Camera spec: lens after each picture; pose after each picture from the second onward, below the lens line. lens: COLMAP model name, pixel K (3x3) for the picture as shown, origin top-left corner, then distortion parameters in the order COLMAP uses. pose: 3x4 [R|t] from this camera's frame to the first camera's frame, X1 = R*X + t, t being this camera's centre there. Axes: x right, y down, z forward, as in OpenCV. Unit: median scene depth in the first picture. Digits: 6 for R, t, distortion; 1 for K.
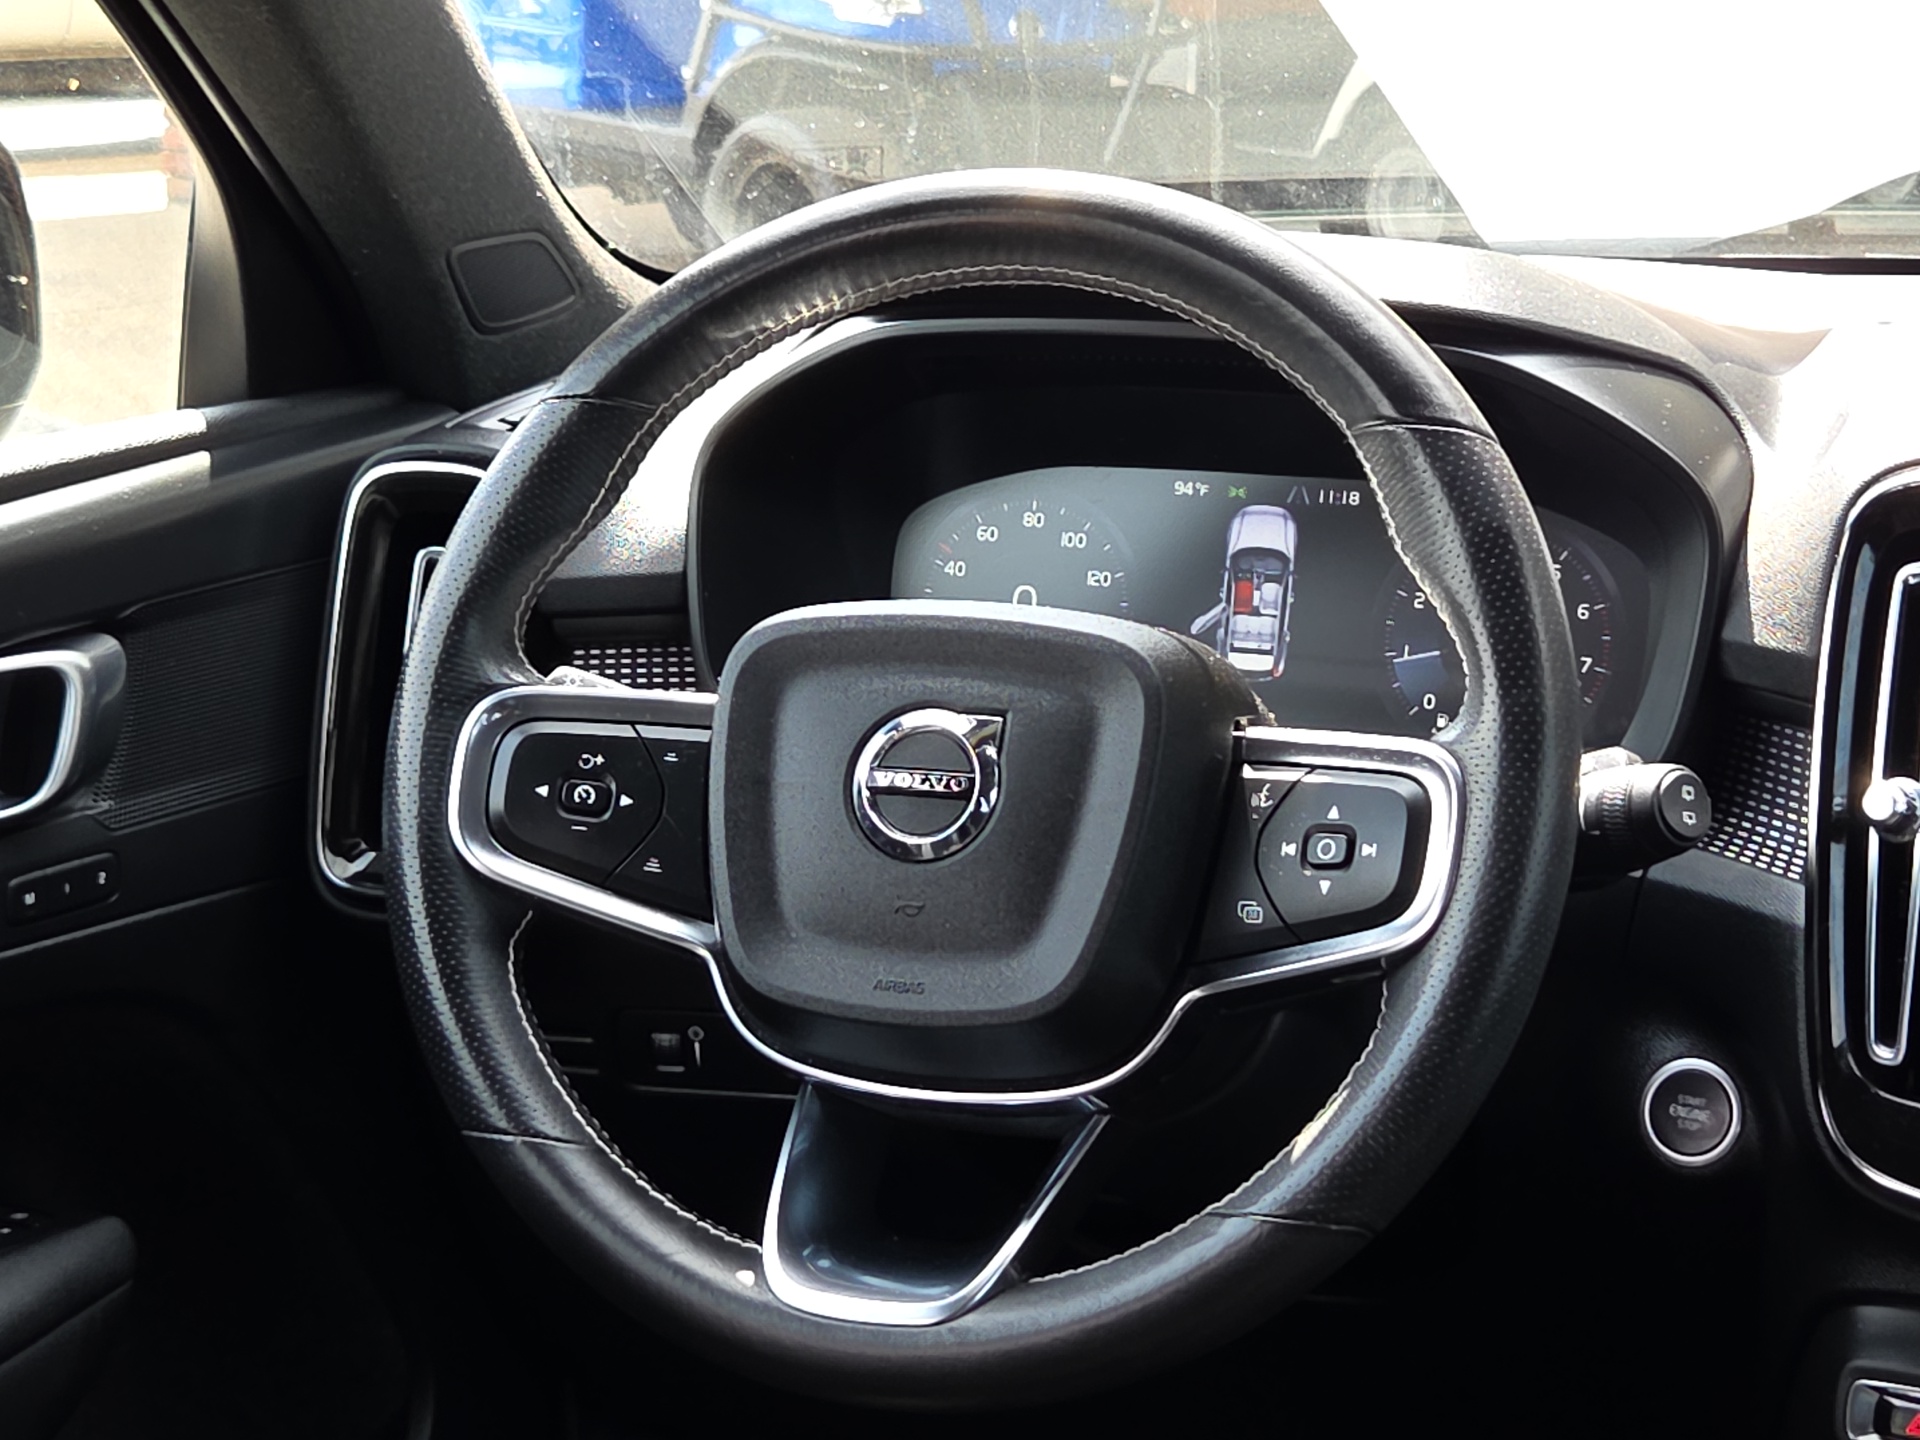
lens RADIAL K [[3650.2, 0, 960.0], [0, 3650.2, 720.0], [0, 0, 1]] dist [0.002639, 0.040195]
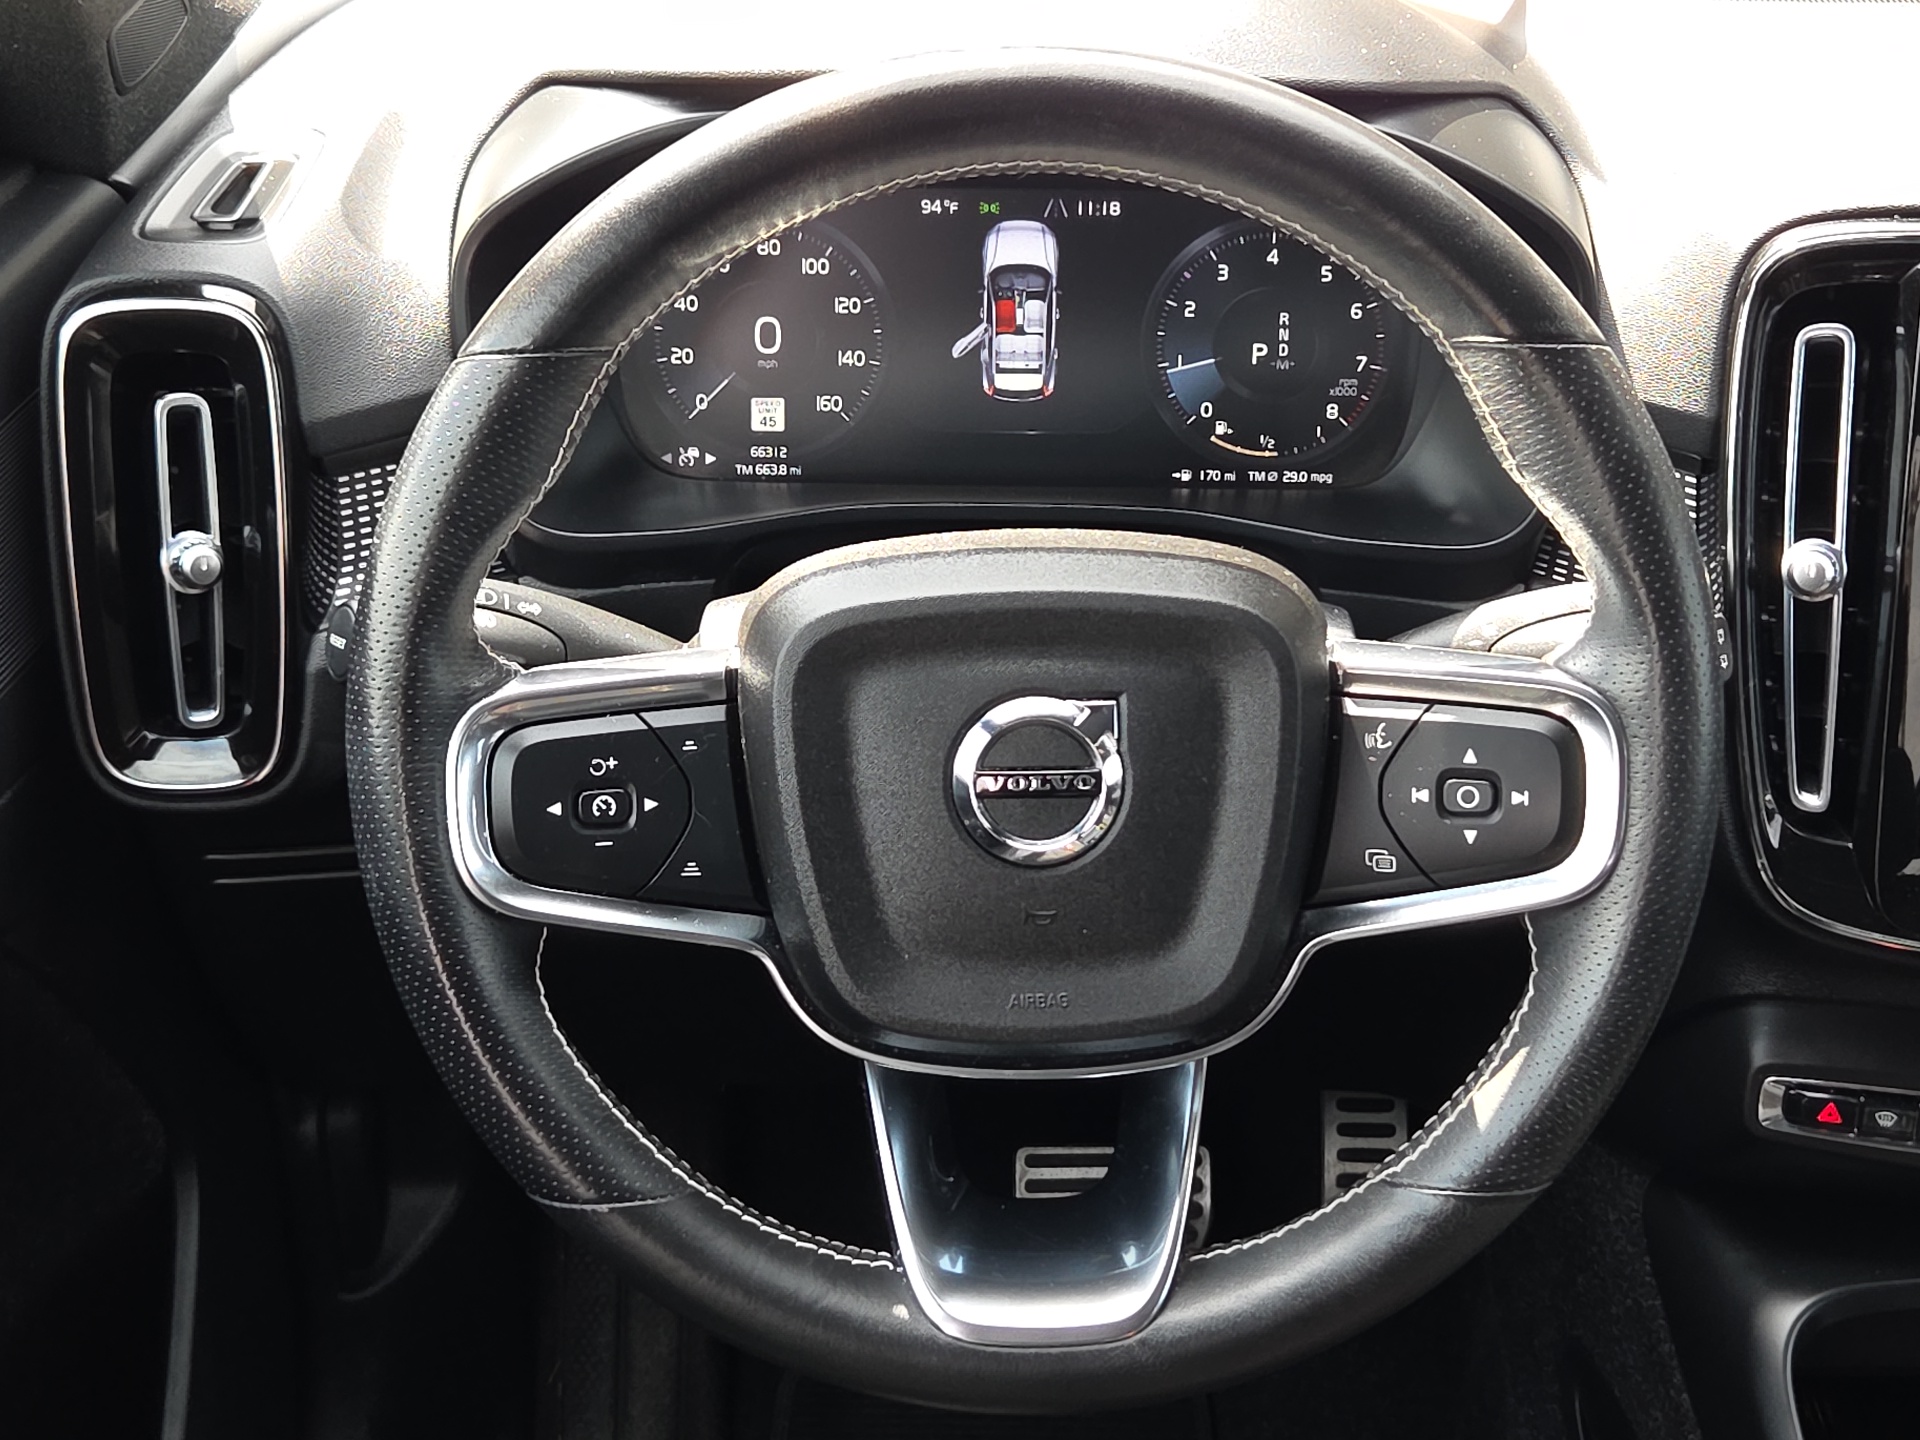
lens RADIAL K [[2878.9, 0, 967.0], [0, 2878.9, 697.6], [0, 0, 1]] dist [0.018325, -0.034966]
pose [[0.932478, -0.169935, 0.318758, -0.241502], [0.068682, 0.949742, 0.305405, -0.214048], [-0.354637, -0.262891, 0.897286, 0.353270]]
